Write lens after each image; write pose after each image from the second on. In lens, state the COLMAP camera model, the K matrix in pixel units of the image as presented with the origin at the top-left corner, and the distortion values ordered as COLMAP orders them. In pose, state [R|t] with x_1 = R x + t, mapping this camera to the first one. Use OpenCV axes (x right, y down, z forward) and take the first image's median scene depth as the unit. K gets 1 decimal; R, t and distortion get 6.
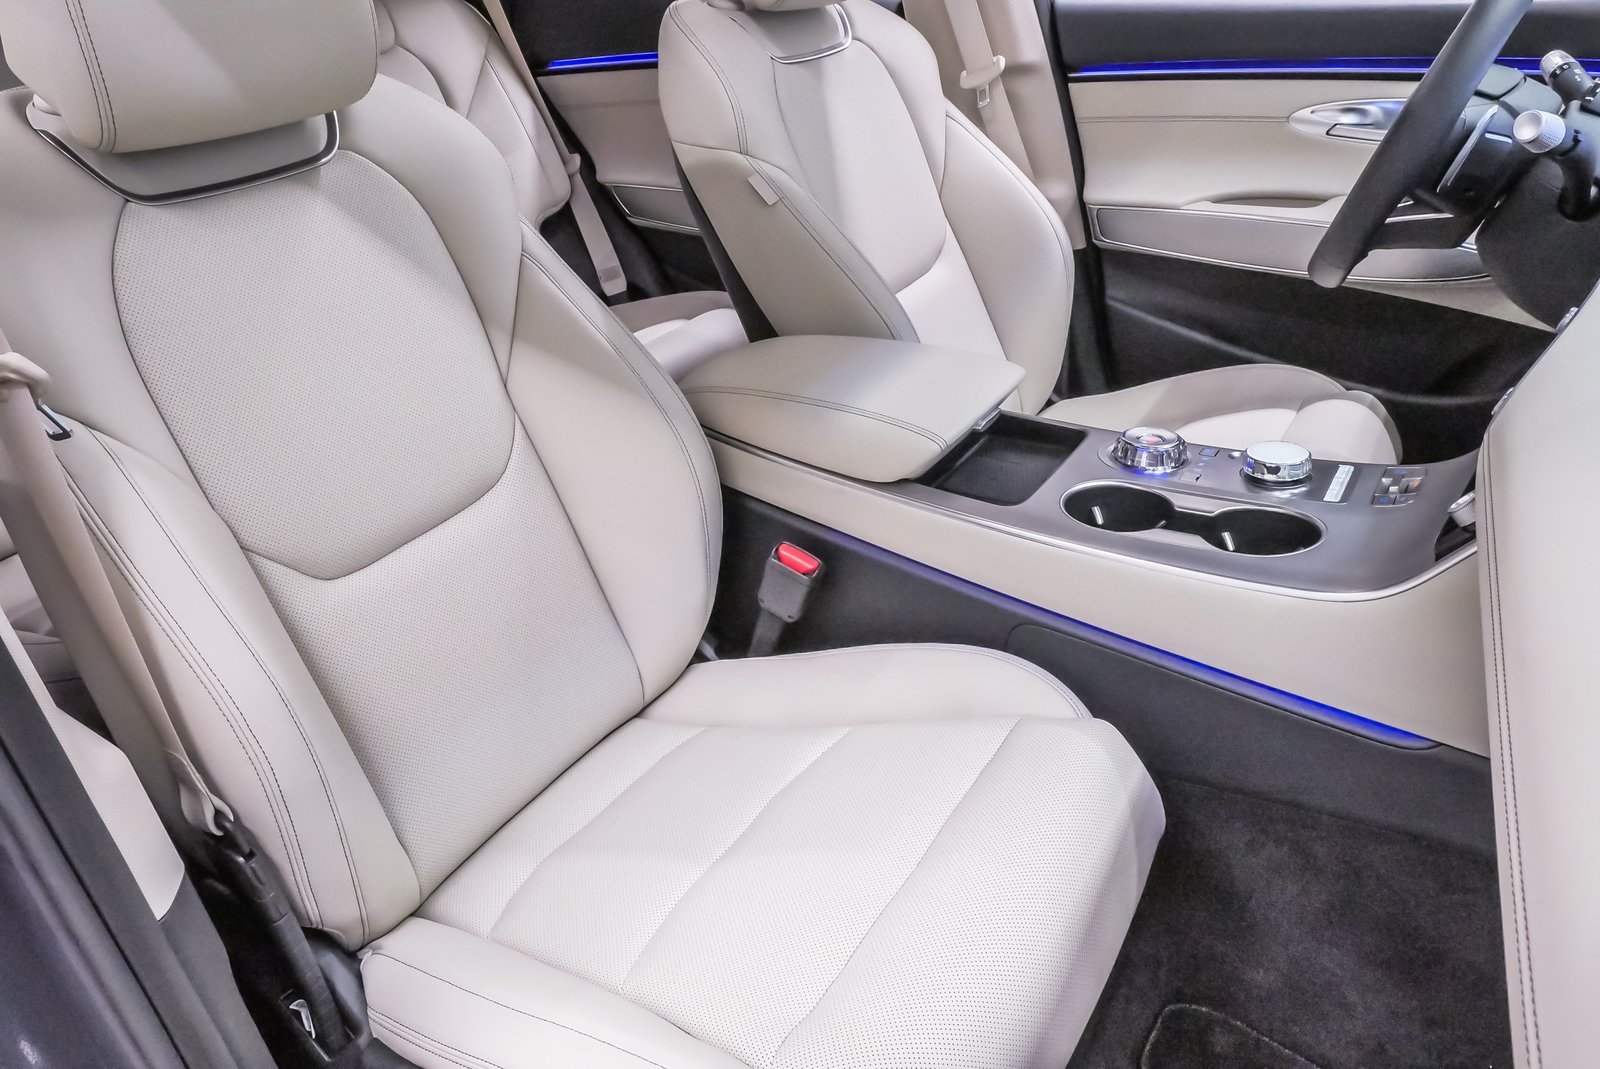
lens RADIAL K [[1121.4, 0, 798.1], [0, 1121.4, 564.2], [0, 0, 1]] dist [-0.038273, 0.001099]
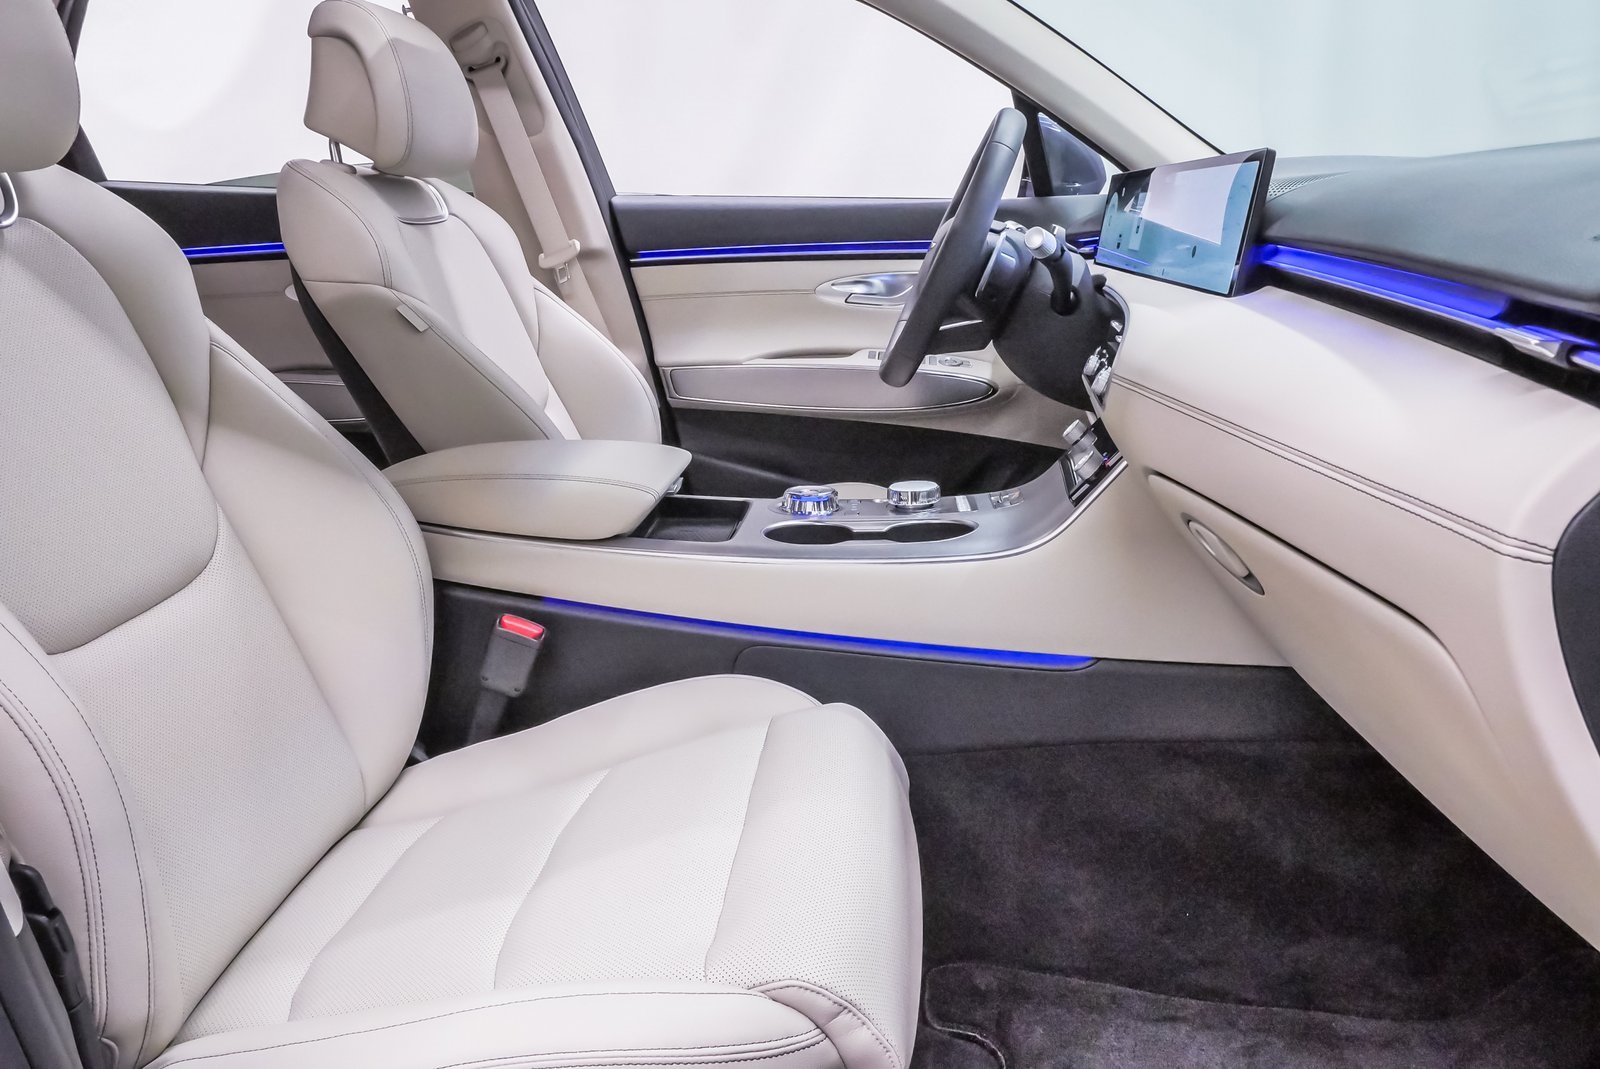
lens RADIAL K [[1121.4, 0, 798.1], [0, 1121.4, 564.2], [0, 0, 1]] dist [-0.038273, 0.001099]
pose [[0.890617, -0.081606, 0.447371, -0.215258], [0.182712, 0.965084, -0.187697, 0.167683], [-0.416434, 0.248906, 0.874431, -0.016140]]
